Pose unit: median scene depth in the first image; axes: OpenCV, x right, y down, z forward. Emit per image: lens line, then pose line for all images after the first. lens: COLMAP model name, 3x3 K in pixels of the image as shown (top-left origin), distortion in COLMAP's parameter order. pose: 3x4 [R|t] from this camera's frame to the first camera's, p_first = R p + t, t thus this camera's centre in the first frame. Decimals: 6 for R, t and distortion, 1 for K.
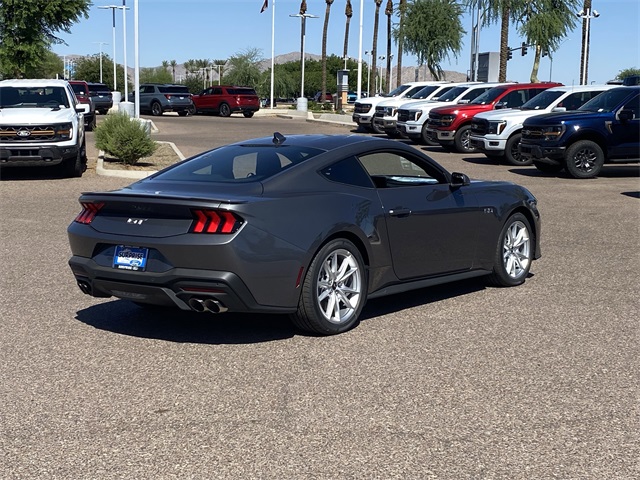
lens RADIAL K [[1016.1, 0, 320.0], [0, 1016.1, 240.0], [0, 0, 1]] dist [0.147713, -0.122274]
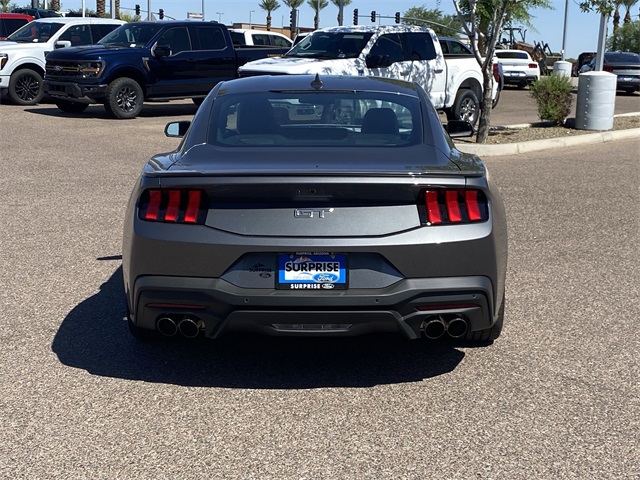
lens RADIAL K [[1016.1, 0, 320.0], [0, 1016.1, 240.0], [0, 0, 1]] dist [0.147713, -0.122274]
pose [[0.817281, -0.097760, 0.567886, -0.142415], [0.062760, 0.994743, 0.080920, -0.013944], [-0.572811, -0.030494, 0.819120, 0.124787]]
